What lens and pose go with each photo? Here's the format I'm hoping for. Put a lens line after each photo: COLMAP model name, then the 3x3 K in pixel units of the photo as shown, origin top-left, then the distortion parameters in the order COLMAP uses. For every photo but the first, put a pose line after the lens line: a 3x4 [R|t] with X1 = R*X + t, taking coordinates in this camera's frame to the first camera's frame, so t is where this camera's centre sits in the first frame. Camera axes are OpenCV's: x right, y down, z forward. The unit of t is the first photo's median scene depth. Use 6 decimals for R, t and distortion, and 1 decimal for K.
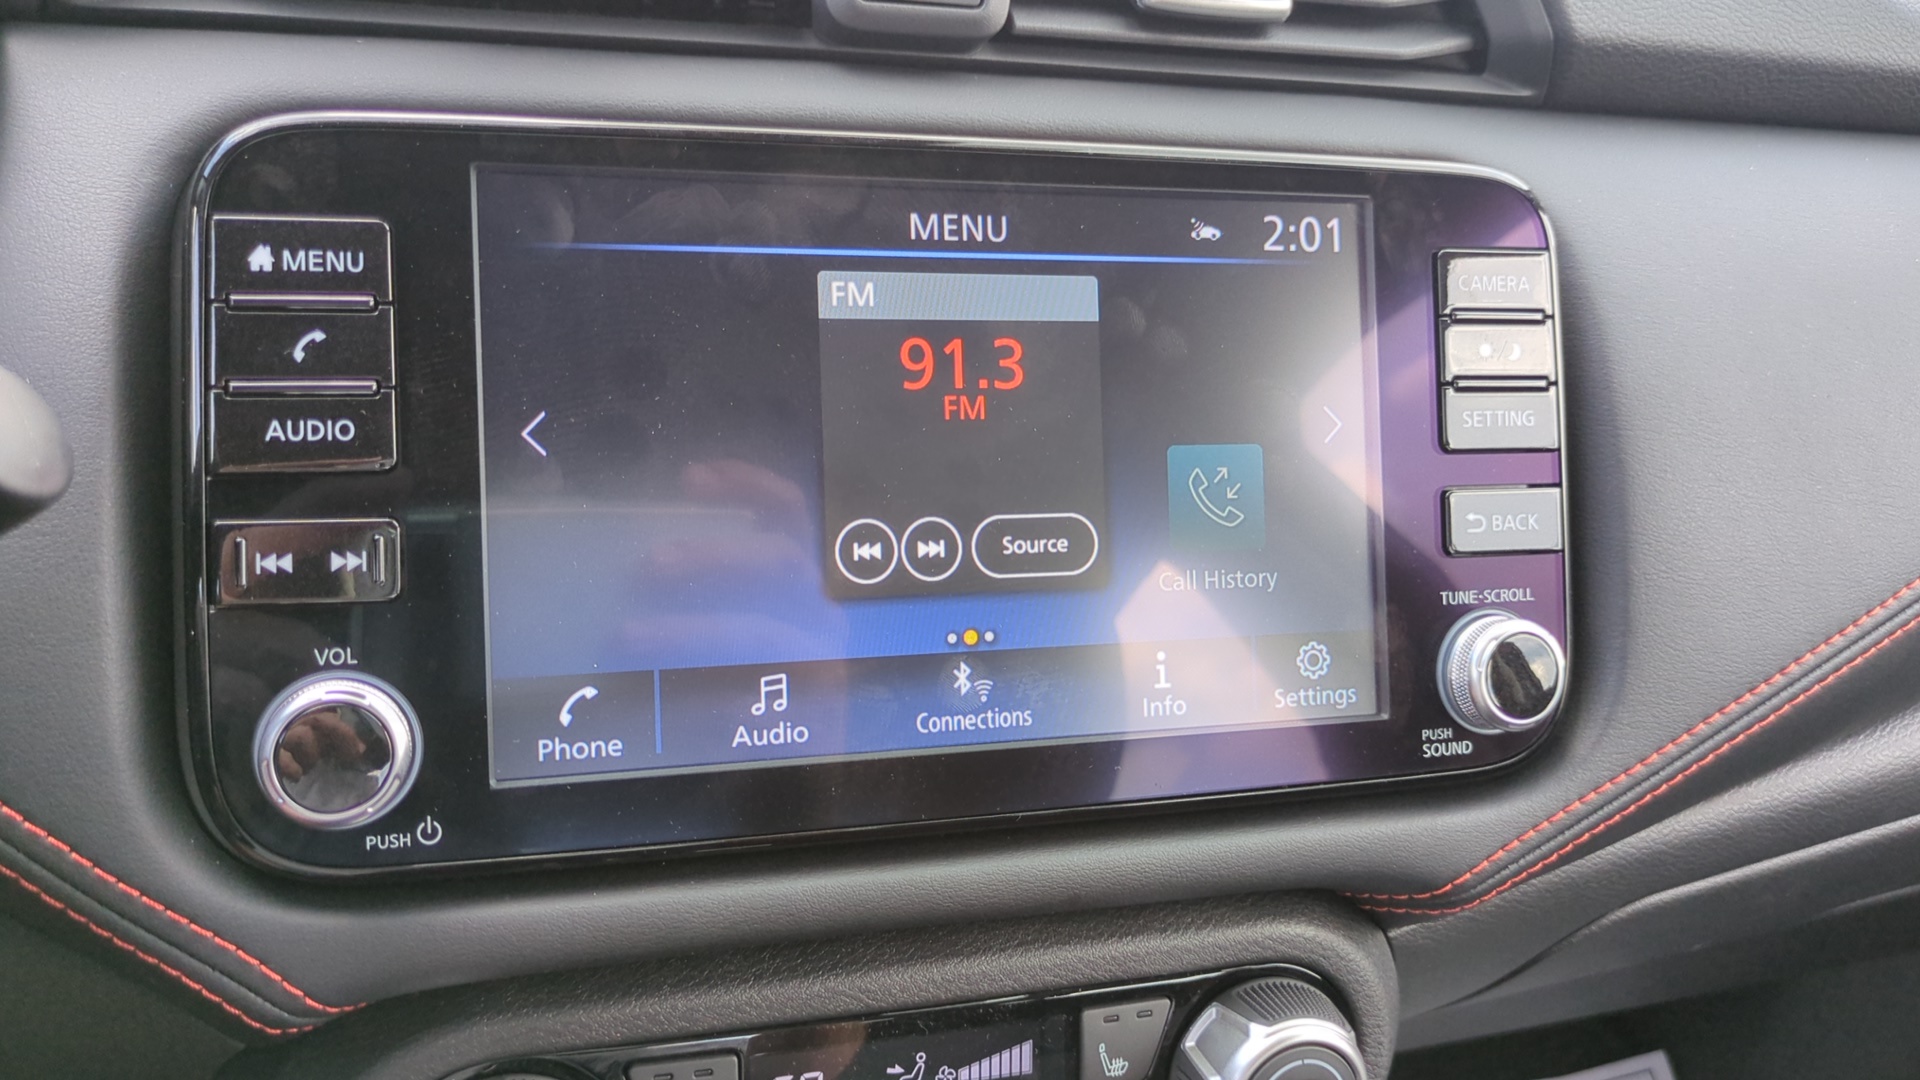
lens RADIAL K [[1620.2, 0, 970.0], [0, 1620.2, 536.3], [0, 0, 1]] dist [0.045344, -0.090786]
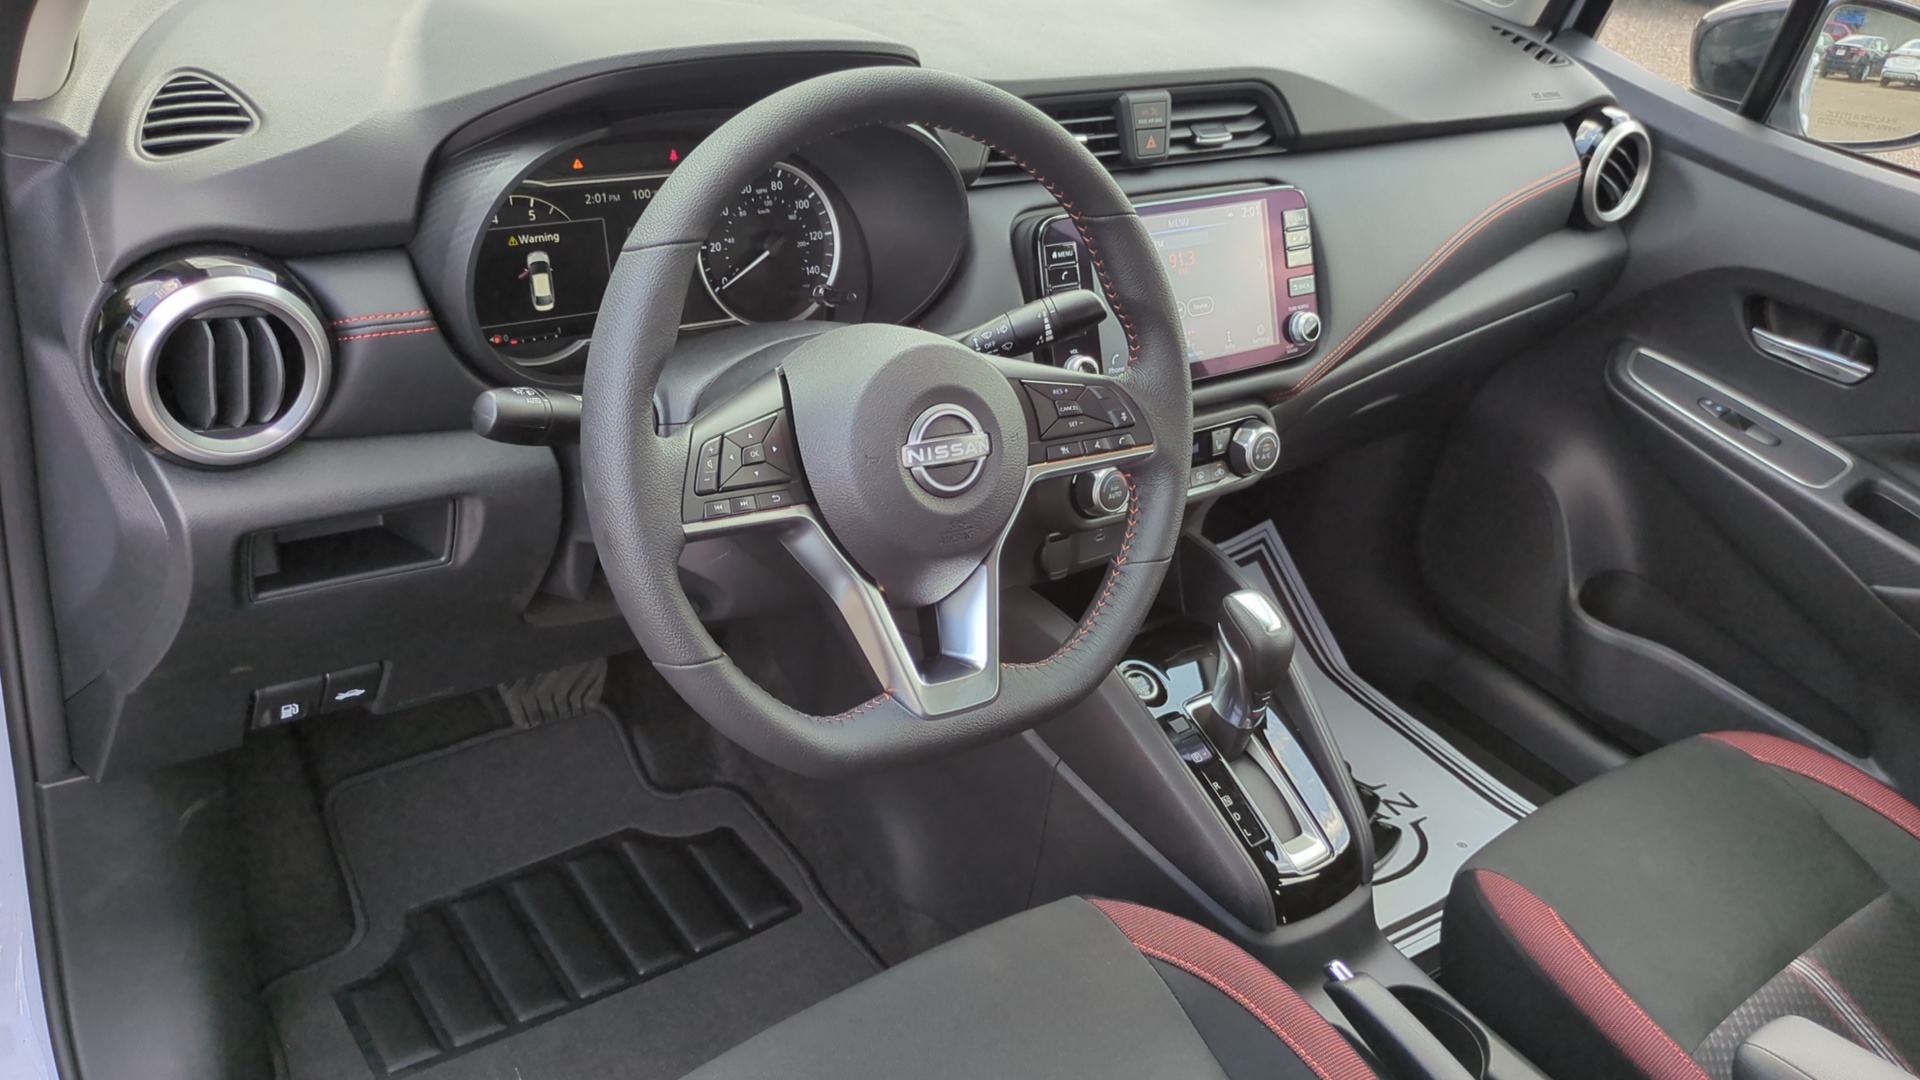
lens RADIAL K [[1620.2, 0, 955.4], [0, 1620.2, 527.9], [0, 0, 1]] dist [0.045344, -0.090786]
pose [[0.943627, -0.142153, 0.298931, -1.633744], [0.094076, 0.981022, 0.169546, -0.175301], [-0.317360, -0.131865, 0.939092, -2.331493]]
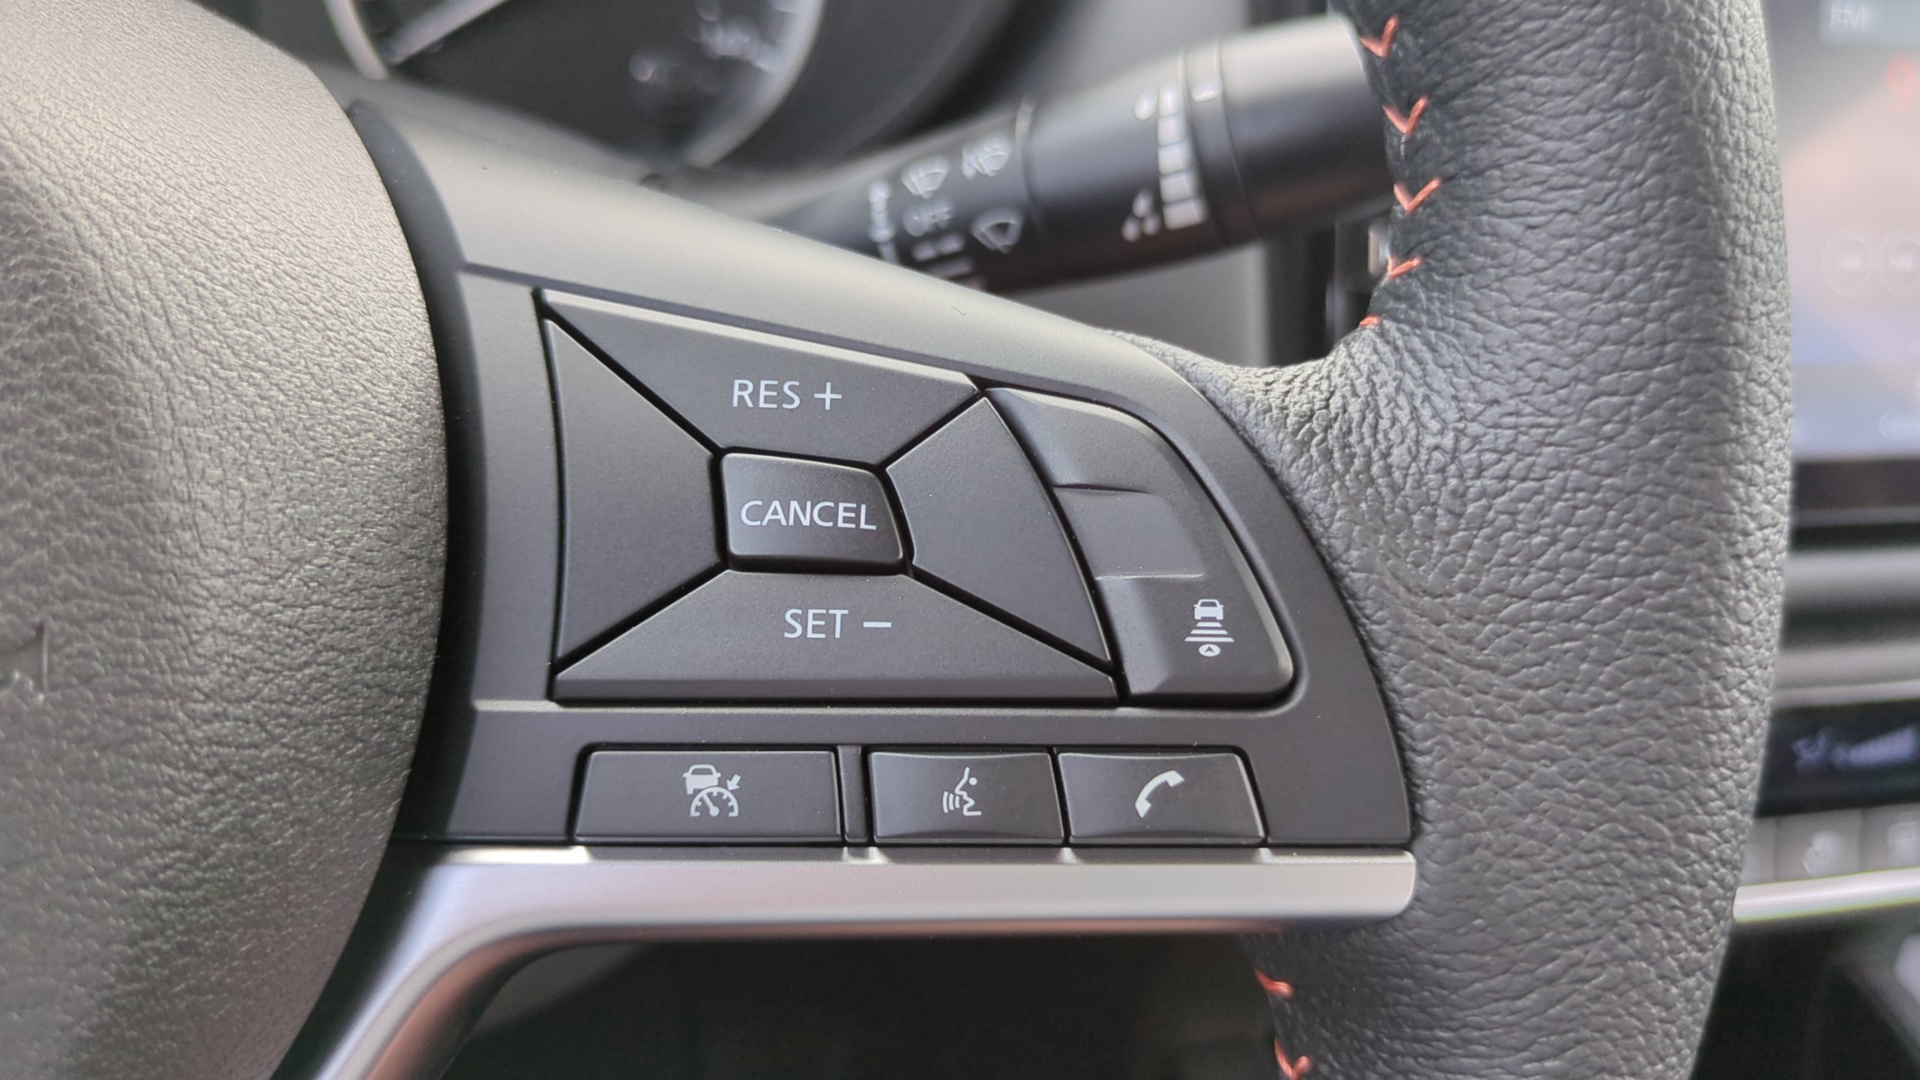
lens RADIAL K [[1620.2, 0, 961.1], [0, 1620.2, 546.3], [0, 0, 1]] dist [0.045344, -0.090786]
pose [[0.992524, 0.024382, -0.119588, -0.484079], [-0.010821, 0.993563, 0.112764, 0.078115], [0.121567, -0.110627, 0.986399, -0.125073]]
